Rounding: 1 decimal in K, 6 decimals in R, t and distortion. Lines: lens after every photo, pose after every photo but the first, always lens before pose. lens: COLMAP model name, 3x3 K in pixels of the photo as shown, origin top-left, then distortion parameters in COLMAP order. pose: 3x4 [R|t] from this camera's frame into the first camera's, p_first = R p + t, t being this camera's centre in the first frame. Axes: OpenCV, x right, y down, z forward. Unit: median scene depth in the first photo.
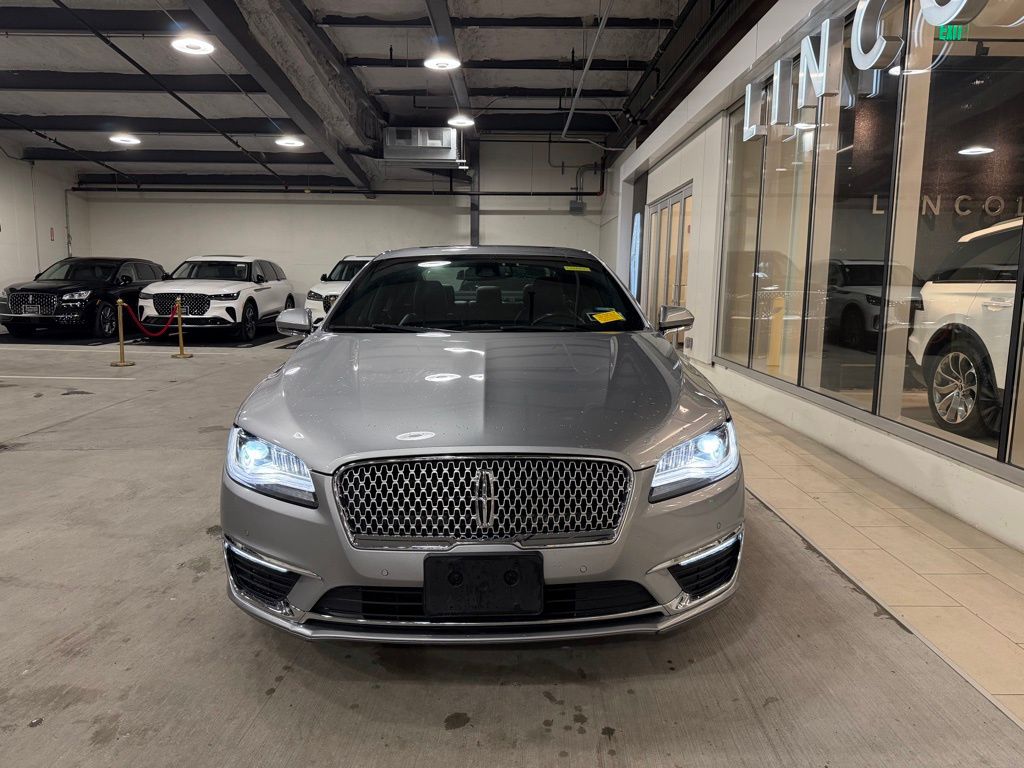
lens RADIAL K [[728.4, 0, 512.0], [0, 728.4, 384.0], [0, 0, 1]] dist [0.008493, -0.011611]
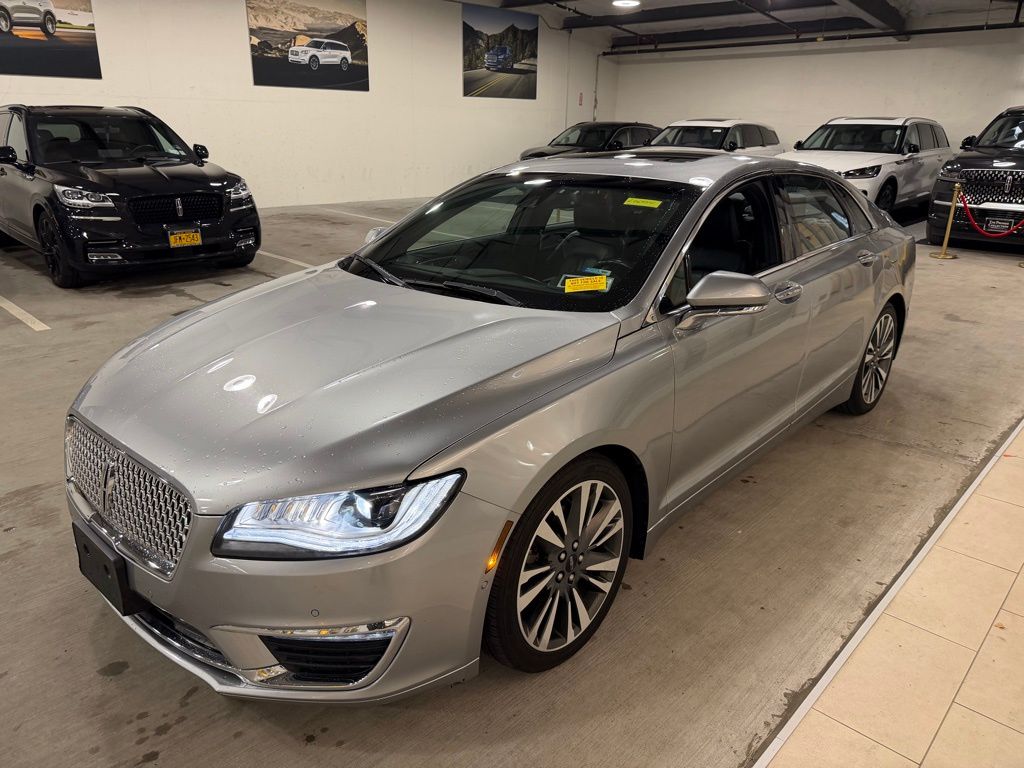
lens RADIAL K [[729.3, 0, 513.2], [0, 729.3, 383.0], [0, 0, 1]] dist [0.018202, -0.025697]
pose [[0.716479, 0.231596, -0.658044, 0.458553], [-0.100670, 0.967736, 0.230981, -0.122481], [0.690307, -0.099247, 0.716677, 0.321928]]
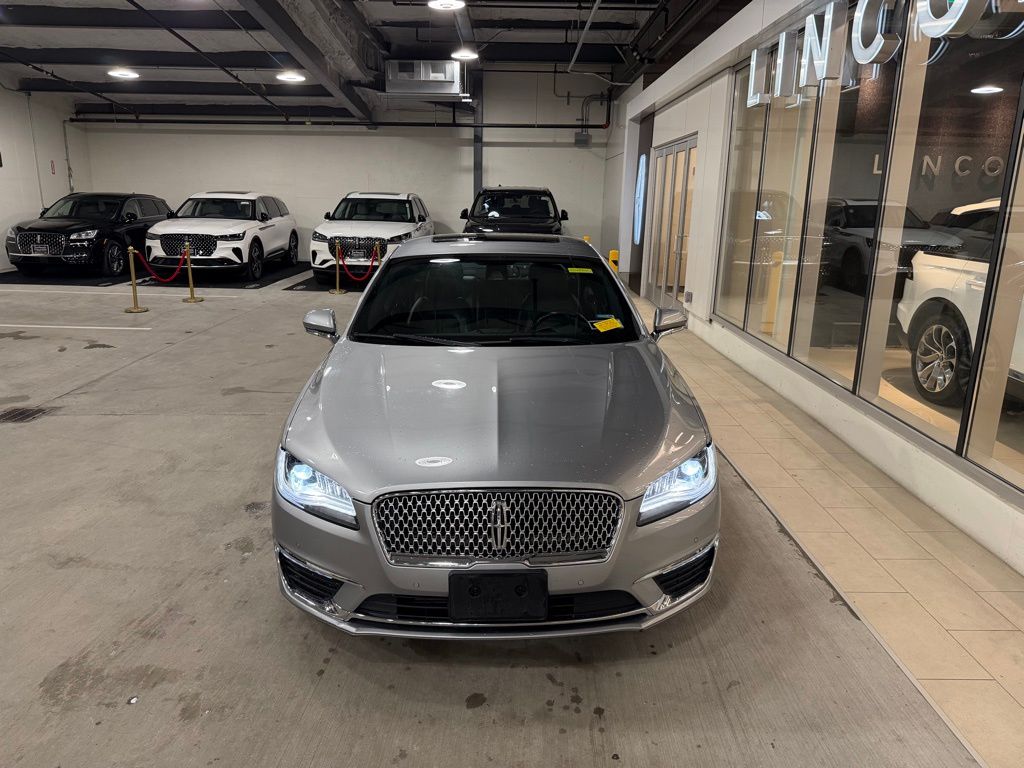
lens RADIAL K [[729.3, 0, 513.2], [0, 729.3, 383.0], [0, 0, 1]] dist [0.018202, -0.025697]
pose [[0.999984, 0.005595, -0.000159, -0.007408], [-0.005544, 0.993852, 0.110580, -0.098189], [0.000776, -0.110578, 0.993867, -0.077764]]
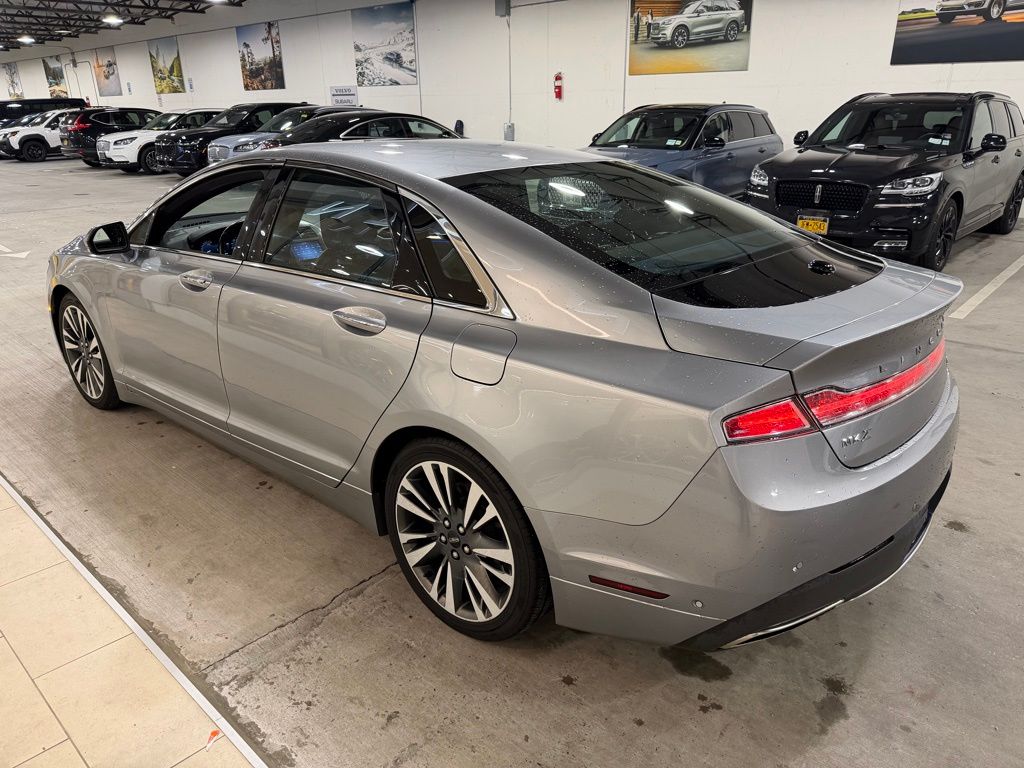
lens RADIAL K [[728.4, 0, 512.0], [0, 728.4, 384.0], [0, 0, 1]] dist [0.008493, -0.011611]
pose [[-0.685815, 0.252181, -0.682688, 0.447656], [-0.103602, 0.894664, 0.434560, -0.826720], [0.720364, 0.368756, -0.587448, 5.307021]]
